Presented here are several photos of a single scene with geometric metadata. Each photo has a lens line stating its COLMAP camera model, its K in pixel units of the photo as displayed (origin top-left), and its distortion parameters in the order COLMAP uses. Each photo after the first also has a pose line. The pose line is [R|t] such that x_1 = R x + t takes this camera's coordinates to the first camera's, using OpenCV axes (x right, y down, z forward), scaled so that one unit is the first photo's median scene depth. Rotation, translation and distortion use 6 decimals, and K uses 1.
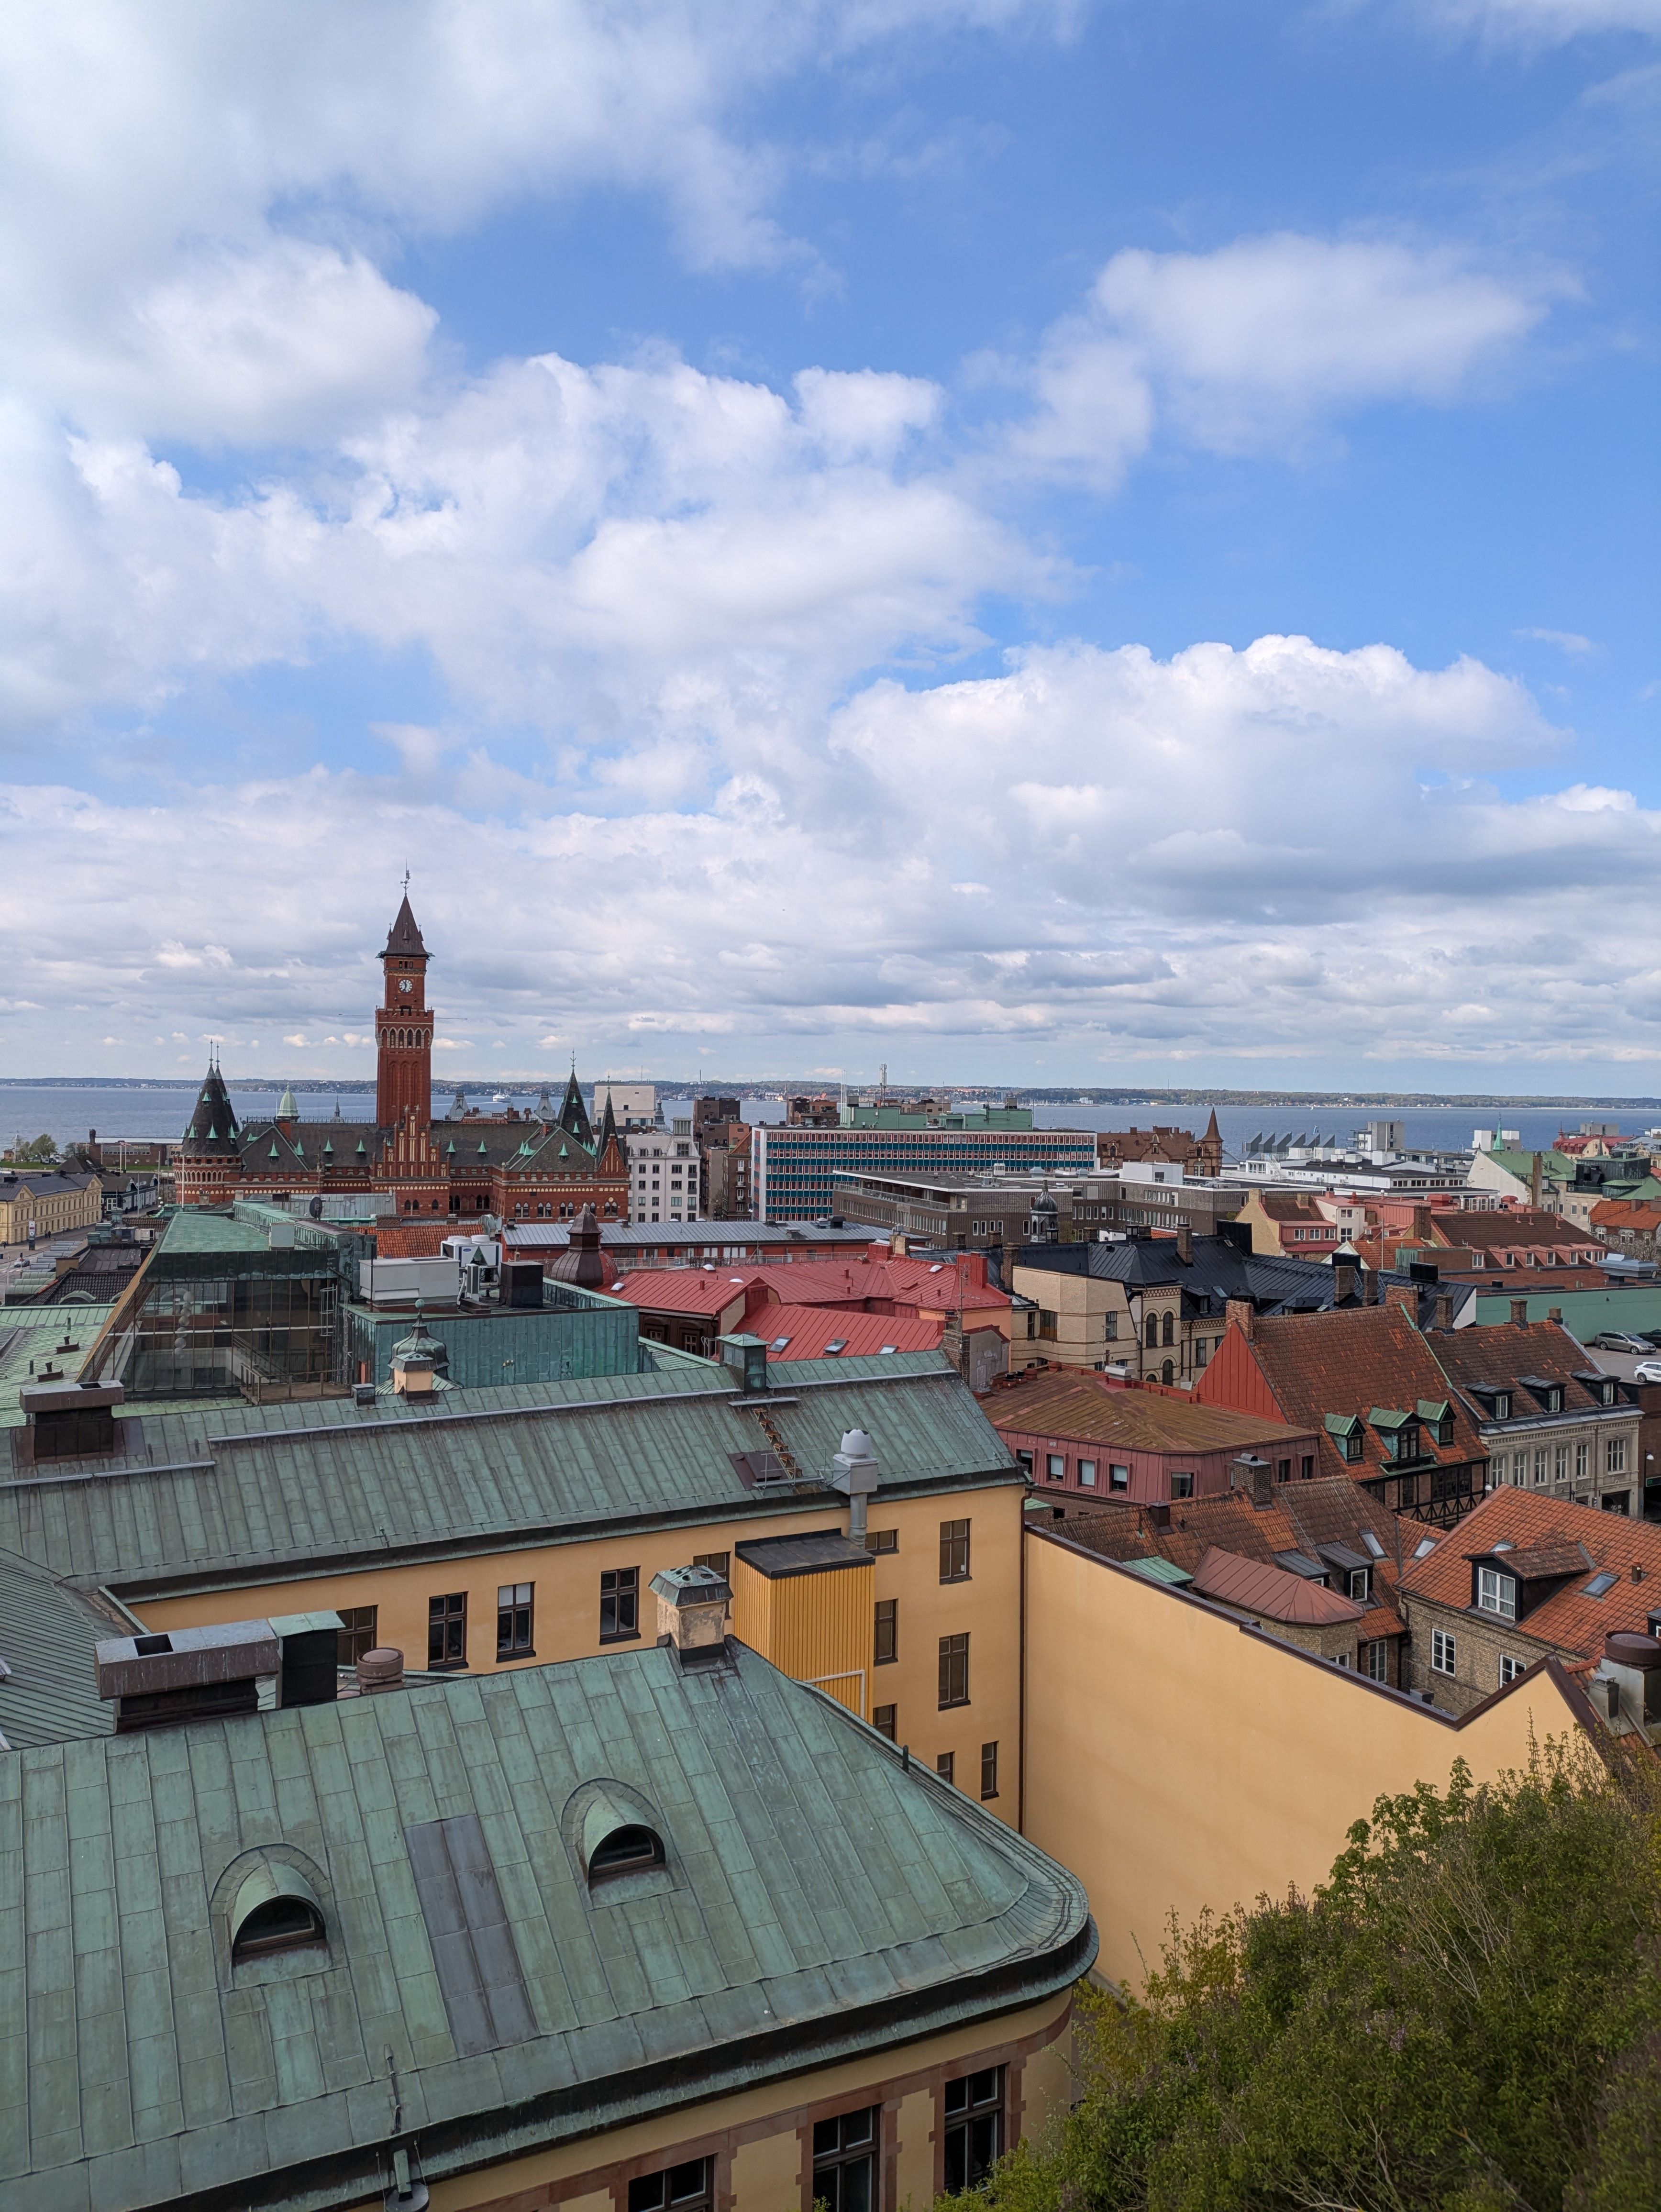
lens RADIAL K [[1647.7, 0, 798.5], [0, 1647.7, 1106.2], [0, 0, 1]] dist [0.056736, -0.054498]
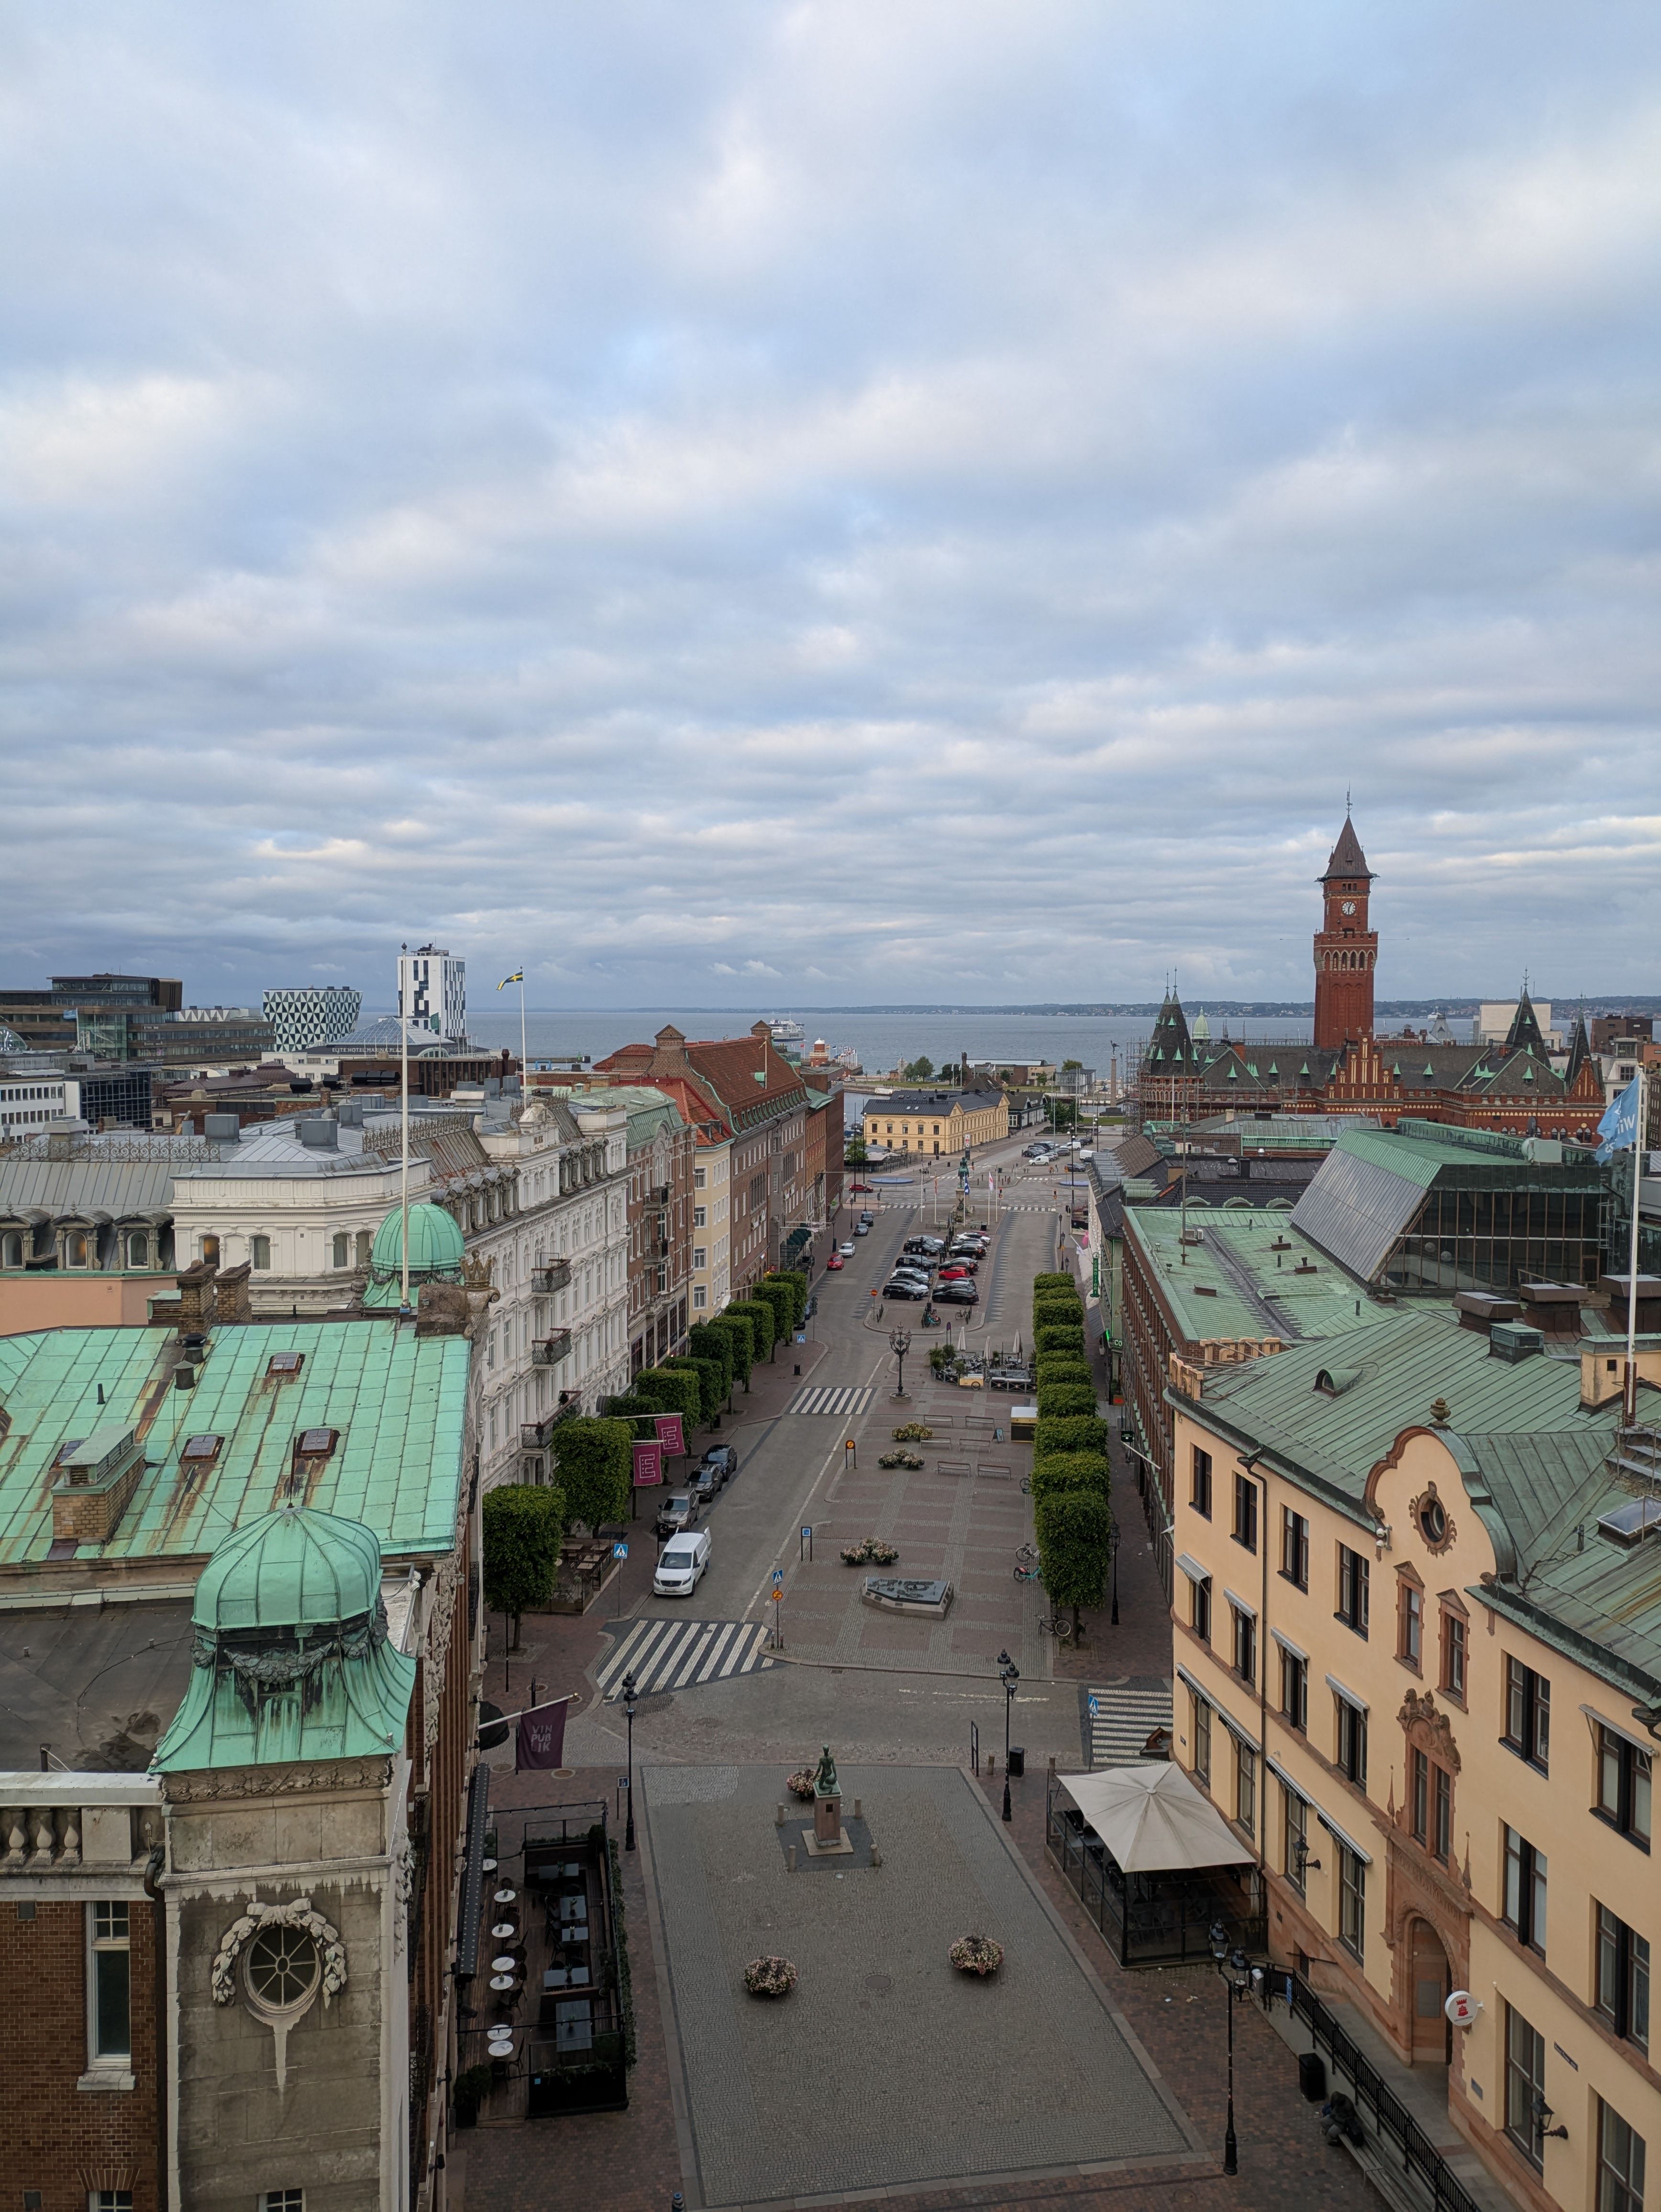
lens RADIAL K [[1647.0, 0, 830.5], [0, 1647.0, 1106.0], [0, 0, 1]] dist [0.069133, -0.064705]
pose [[0.897882, 0.014881, -0.439985, -0.159965], [0.005747, 0.998947, 0.045515, -0.001119], [0.440199, -0.043396, 0.896851, -0.095274]]
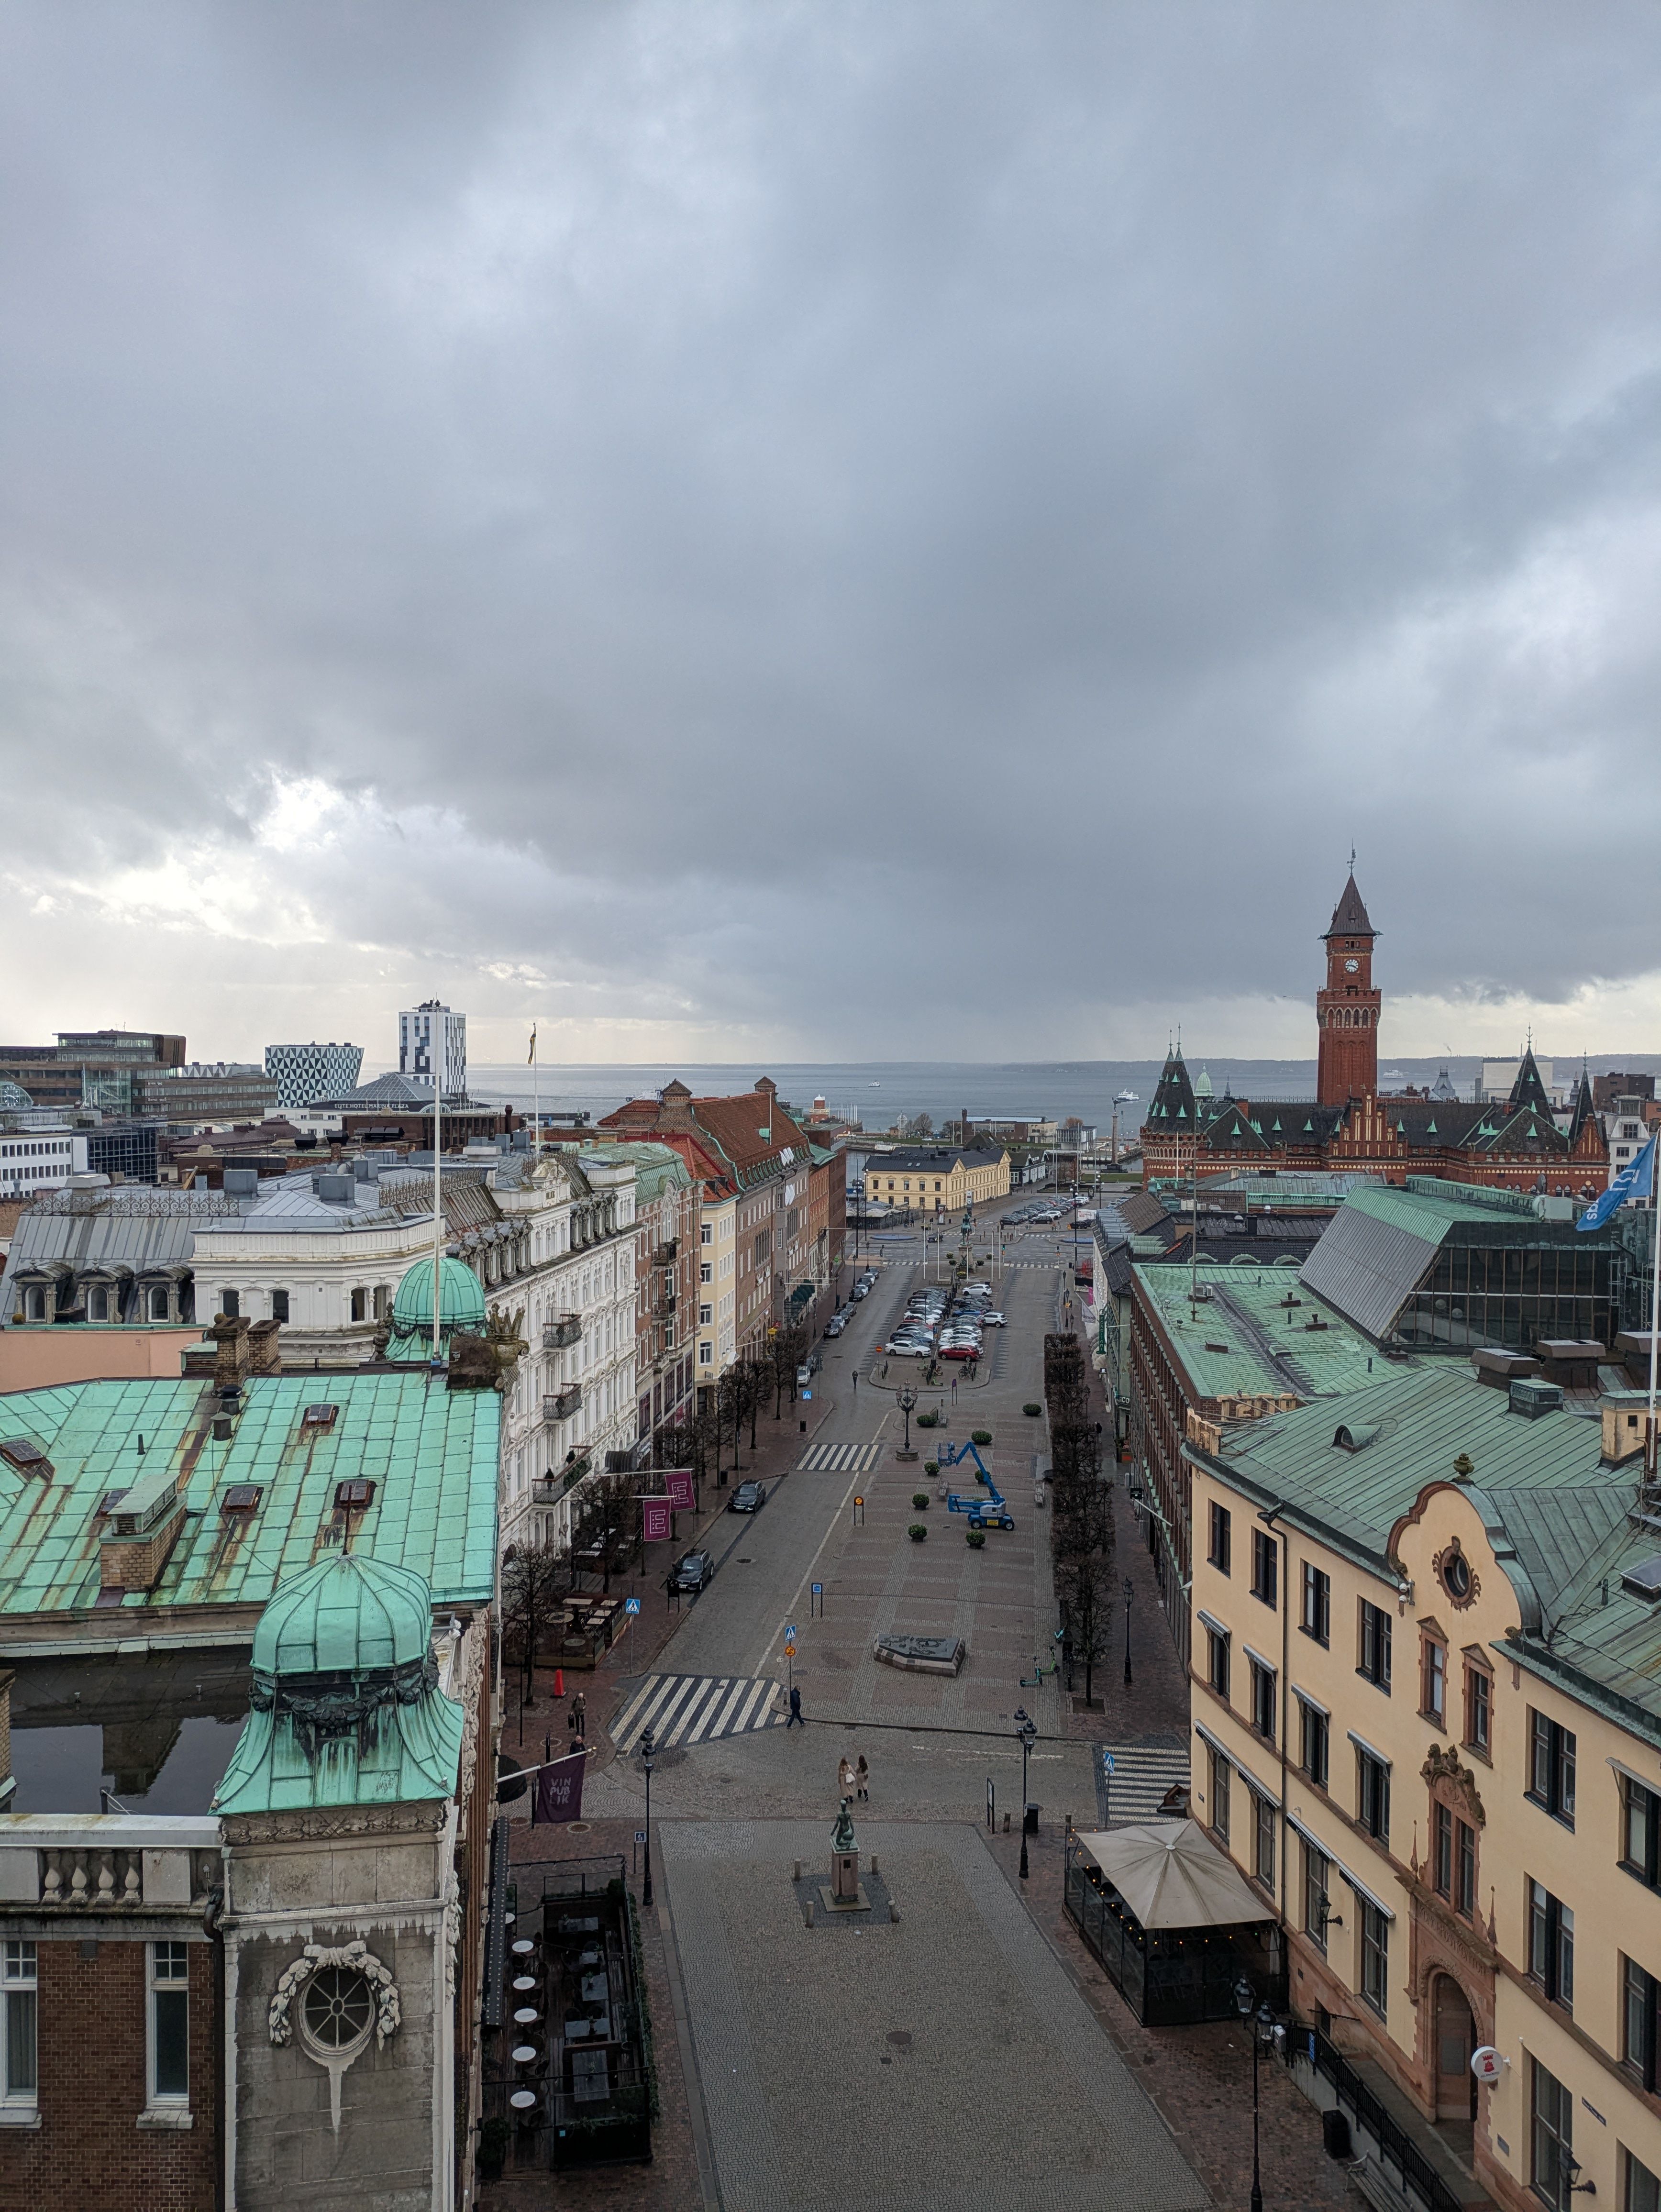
lens RADIAL K [[1650.3, 0, 819.5], [0, 1650.3, 1134.3], [0, 0, 1]] dist [0.053468, -0.051224]
pose [[0.895211, 0.008761, -0.445557, -0.163141], [0.004385, 0.999585, 0.028464, -0.001085], [0.445621, -0.027435, 0.894801, -0.100635]]
